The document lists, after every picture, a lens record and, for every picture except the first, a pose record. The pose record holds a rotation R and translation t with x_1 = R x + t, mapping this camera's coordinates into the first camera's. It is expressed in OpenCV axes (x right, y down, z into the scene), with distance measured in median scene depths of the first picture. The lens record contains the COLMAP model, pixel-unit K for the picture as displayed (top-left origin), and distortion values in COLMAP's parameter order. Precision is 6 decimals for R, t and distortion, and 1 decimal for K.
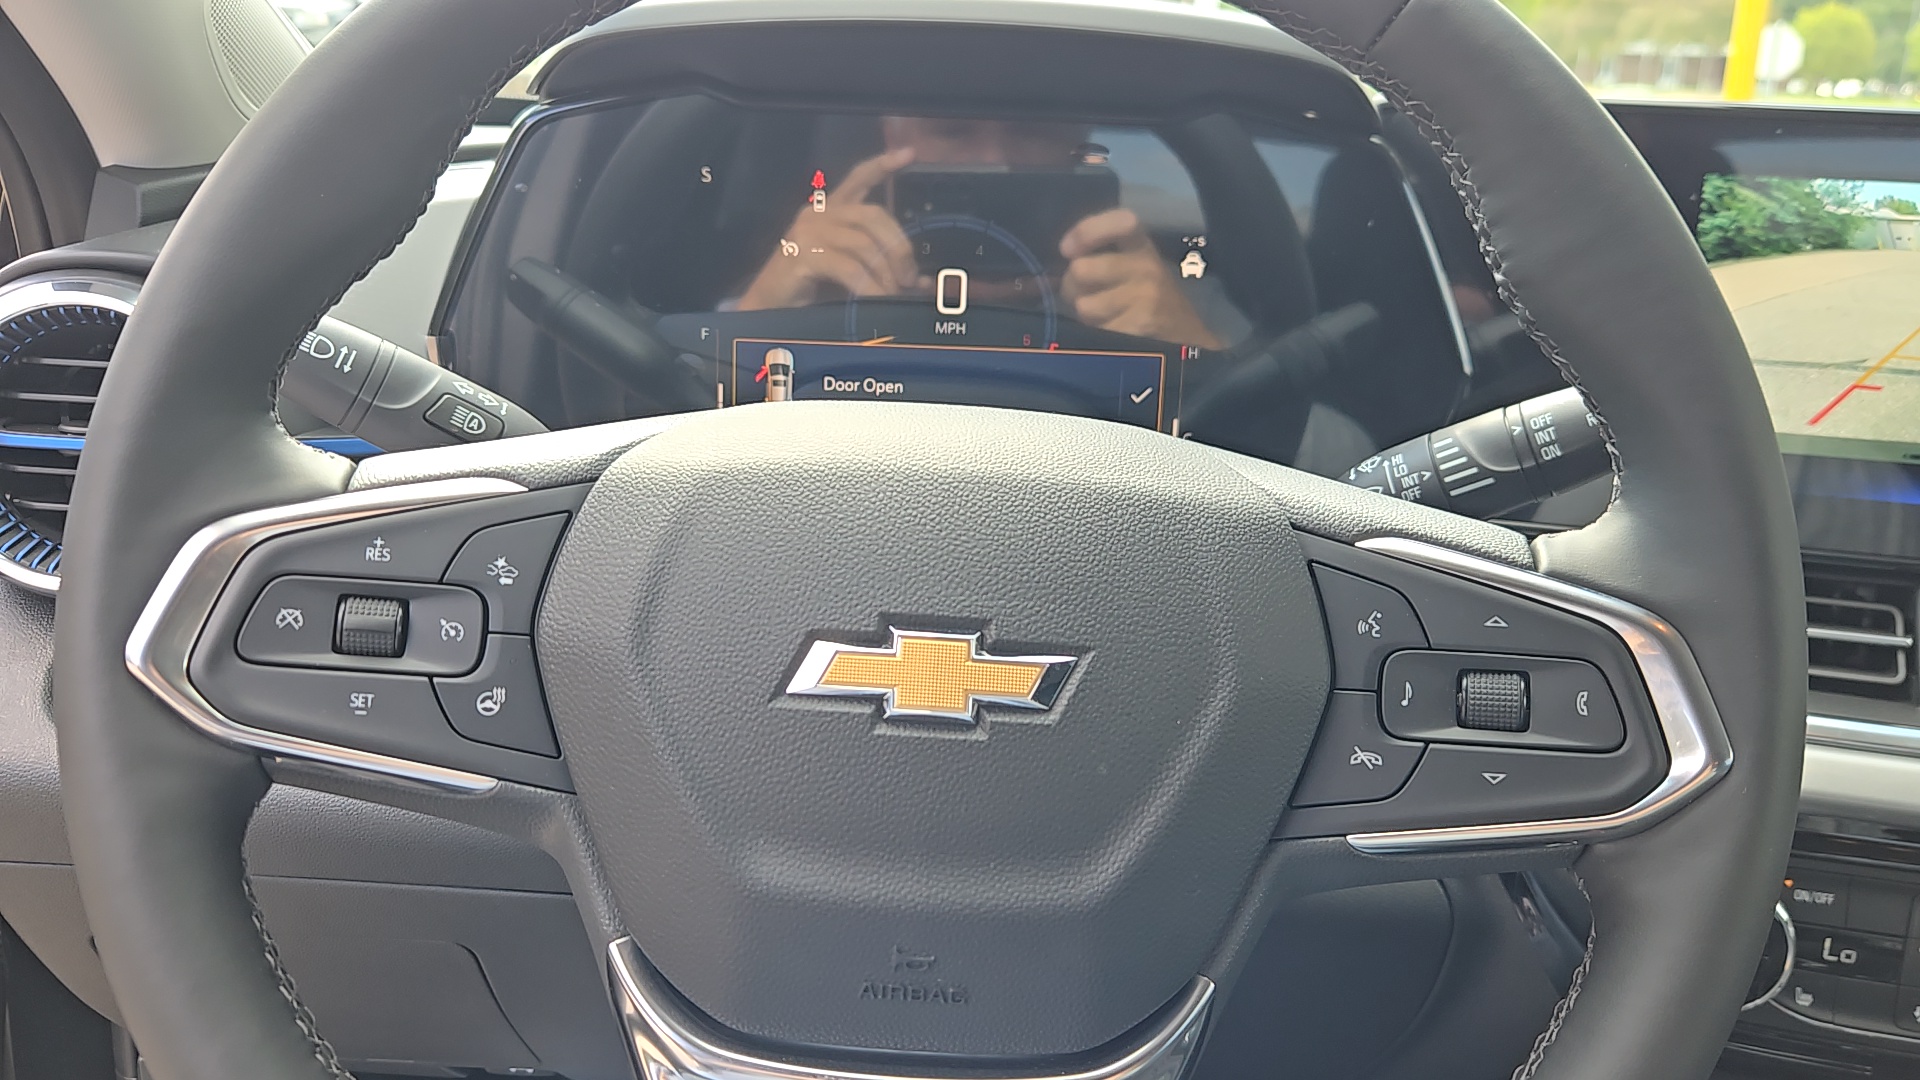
lens RADIAL K [[1637.5, 0, 950.7], [0, 1637.5, 535.7], [0, 0, 1]] dist [0.000395, -0.011163]
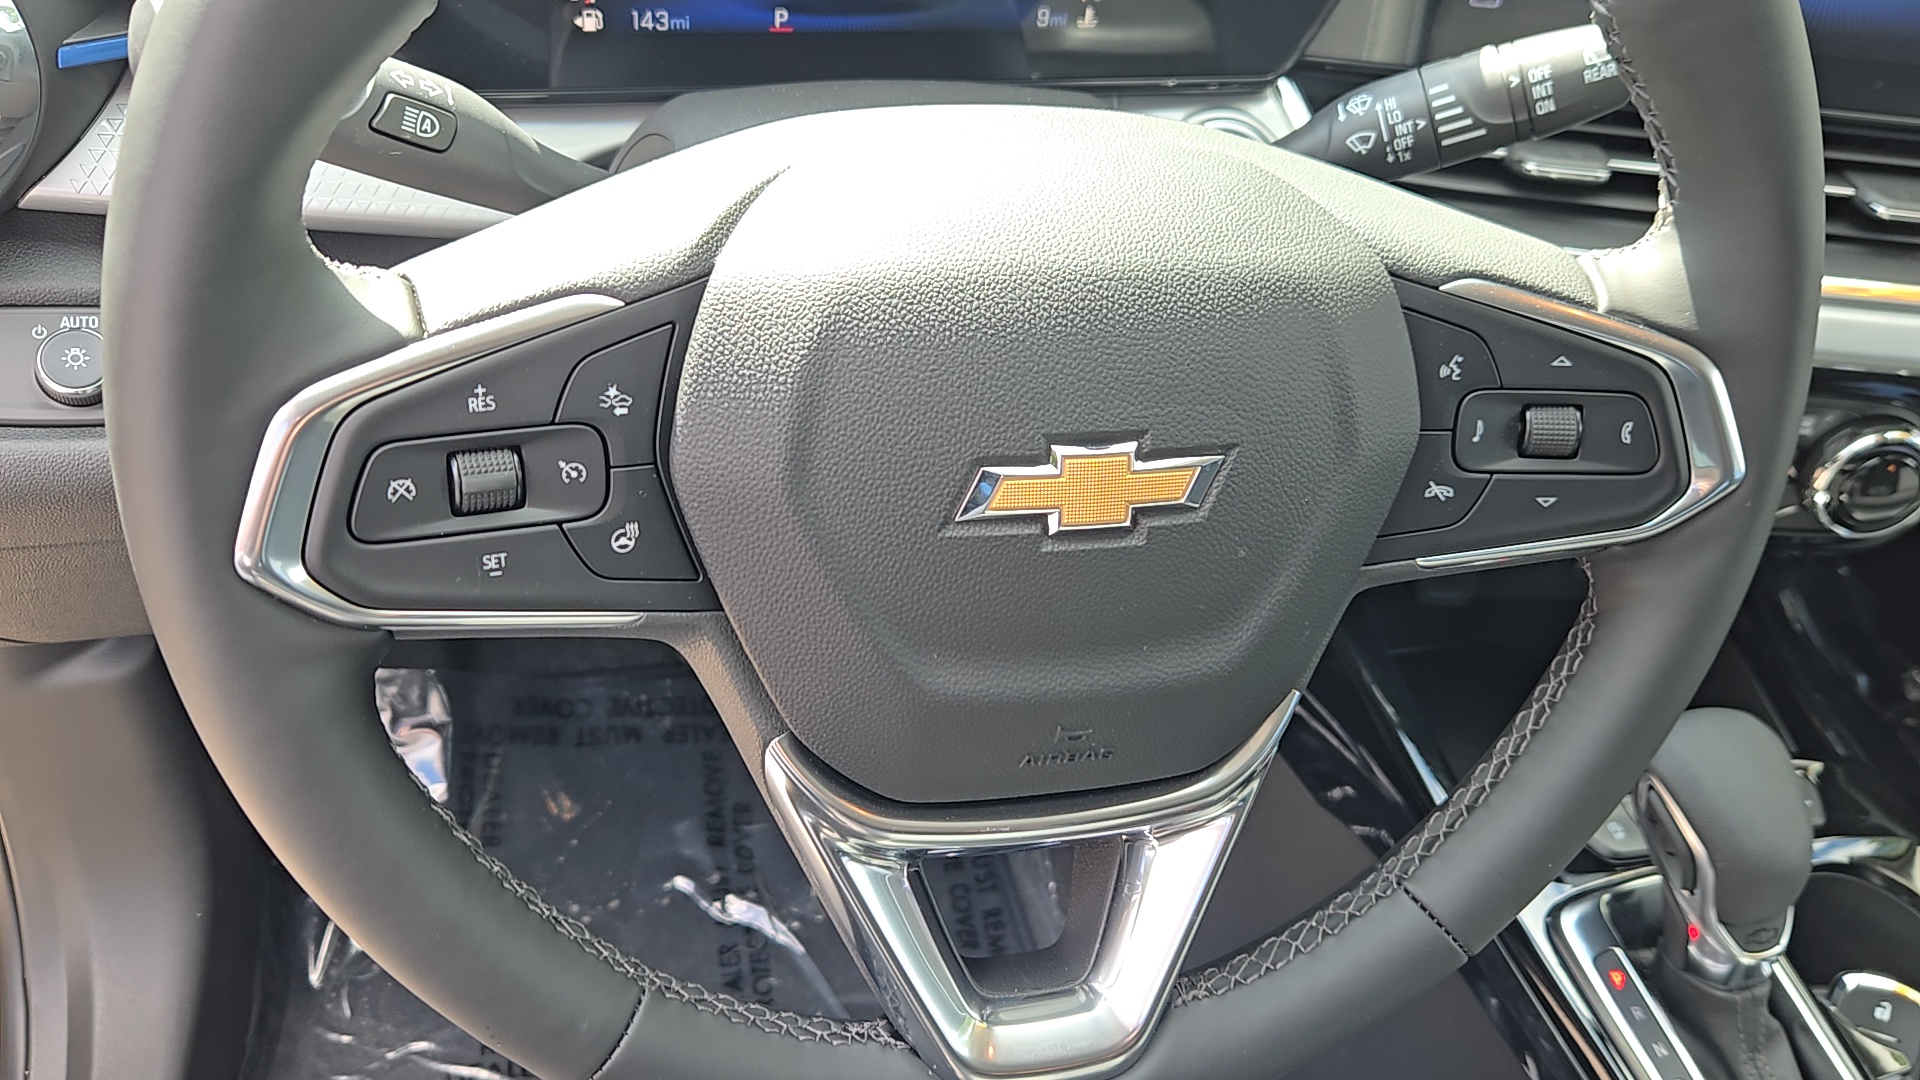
lens RADIAL K [[1631.4, 0, 960.0], [0, 1631.4, 540.0], [0, 0, 1]] dist [-0.003546, -0.010847]
pose [[0.964443, -0.116660, 0.237149, -0.316214], [0.001060, 0.899007, 0.437934, -0.311186], [-0.264288, -0.422111, 0.867165, 0.124815]]
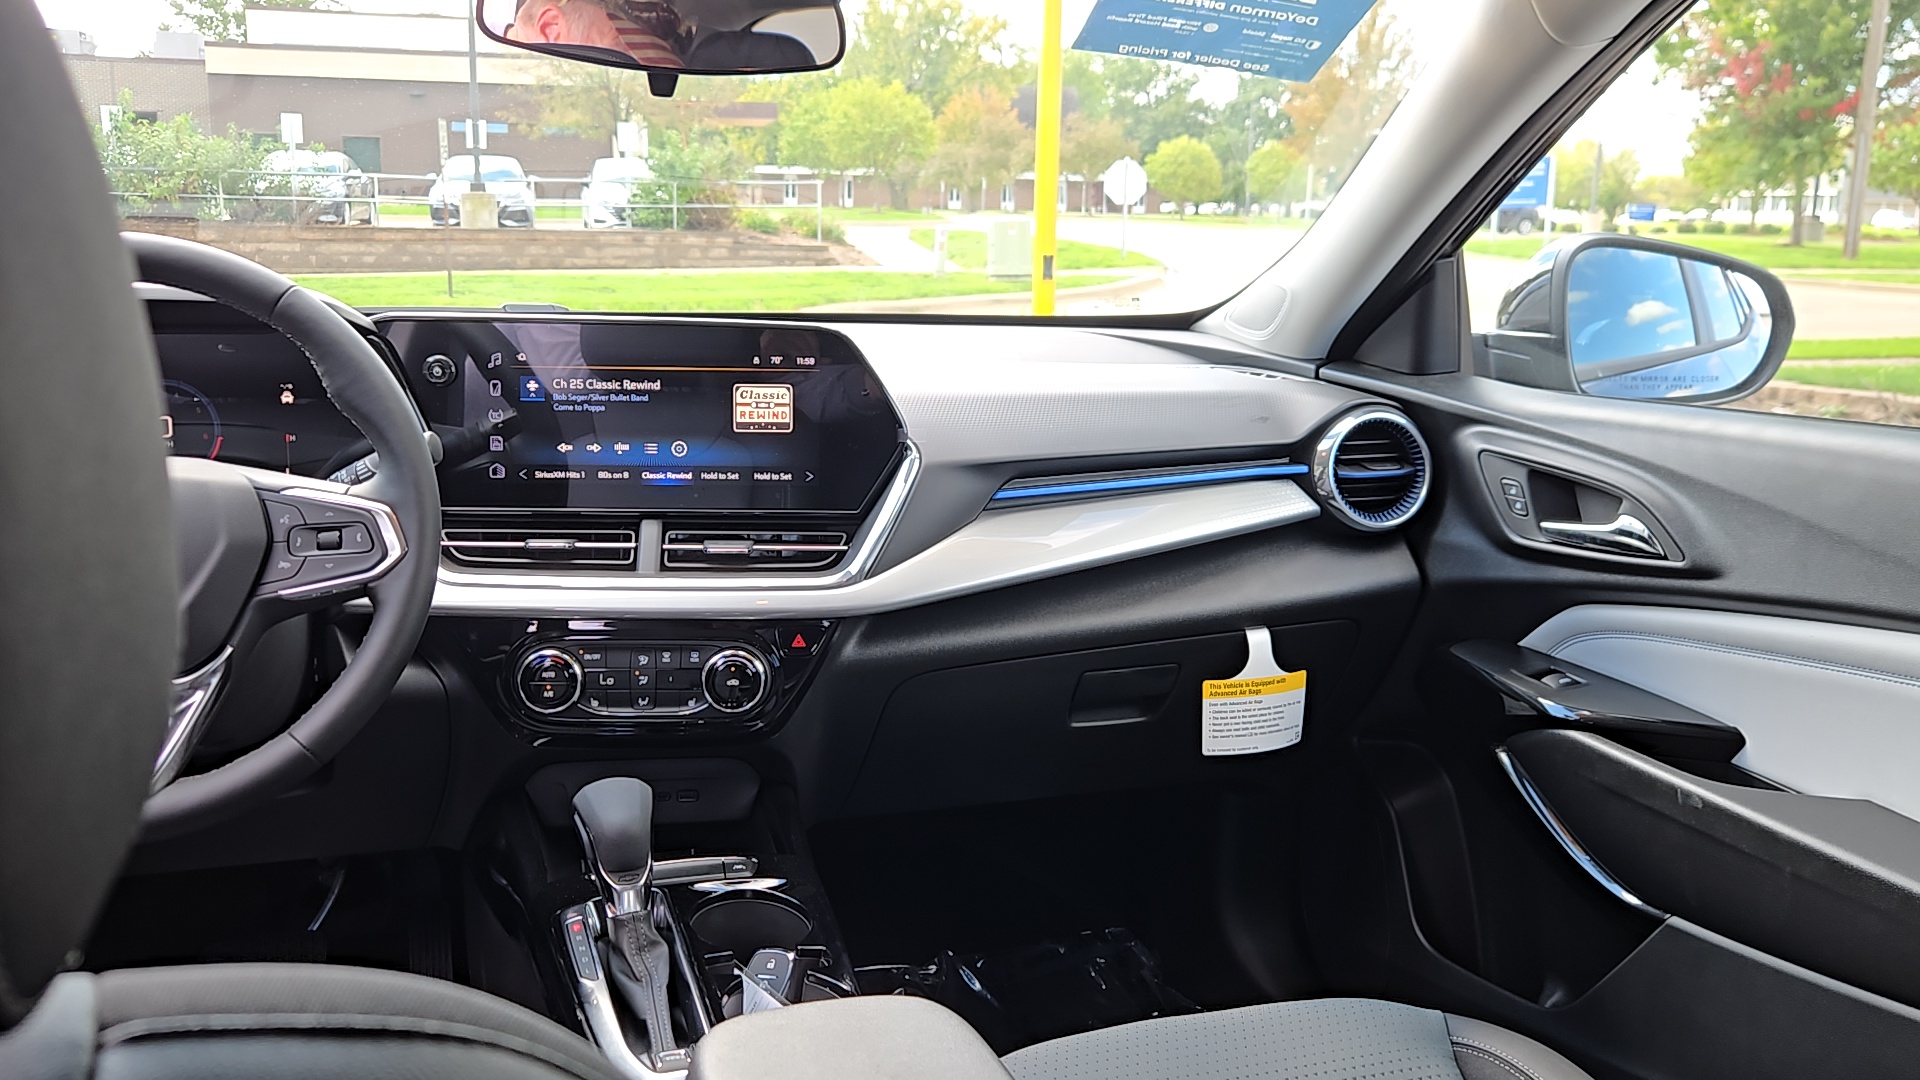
lens RADIAL K [[1609.2, 0, 958.6], [0, 1609.2, 534.2], [0, 0, 1]] dist [0.017479, -0.012562]
pose [[0.944217, -0.075109, 0.320645, 0.464162], [0.099829, 0.993112, -0.061339, 0.369643], [-0.313829, 0.089927, 0.945211, -2.018728]]
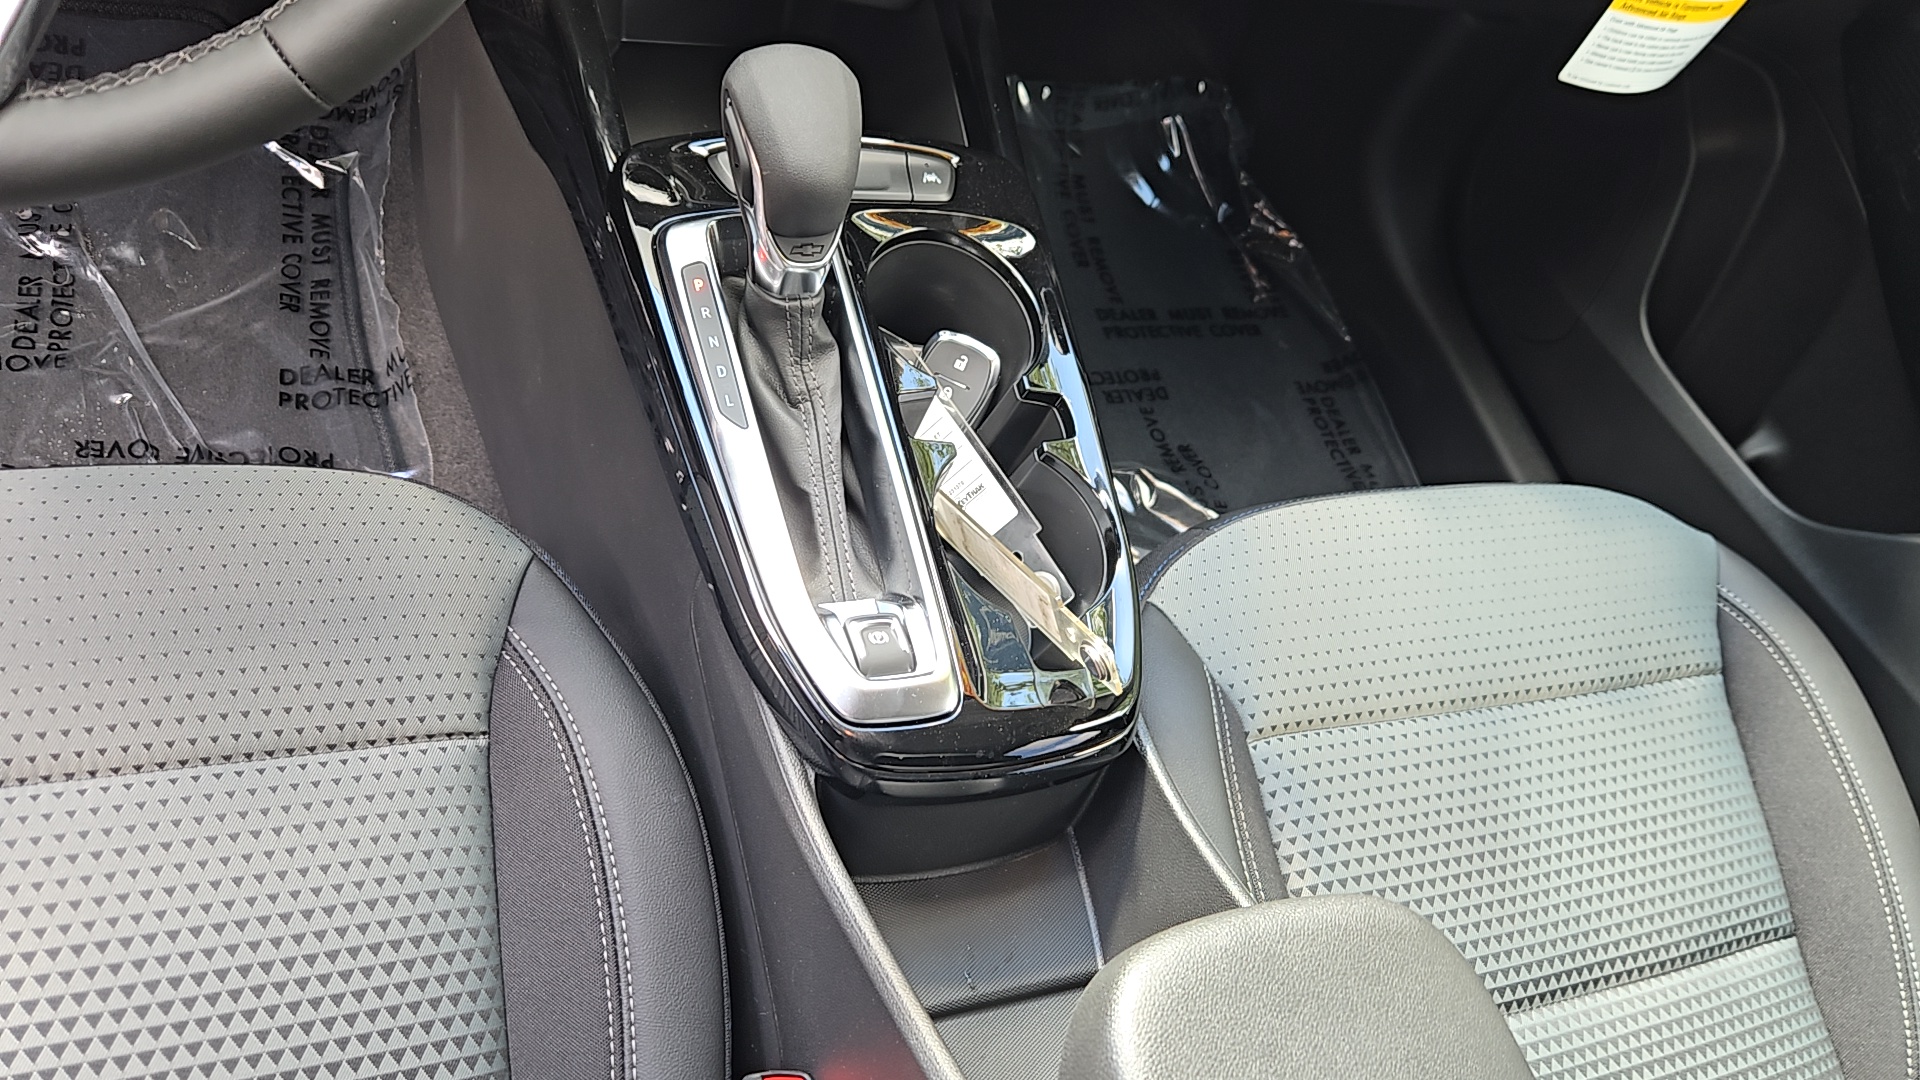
lens RADIAL K [[1613.2, 0, 958.1], [0, 1613.2, 536.7], [0, 0, 1]] dist [0.000132, 0.007101]
pose [[0.908849, -0.087385, 0.407870, 0.179888], [-0.209803, 0.749358, 0.628049, -0.185668], [-0.360523, -0.656374, 0.662719, -0.343151]]
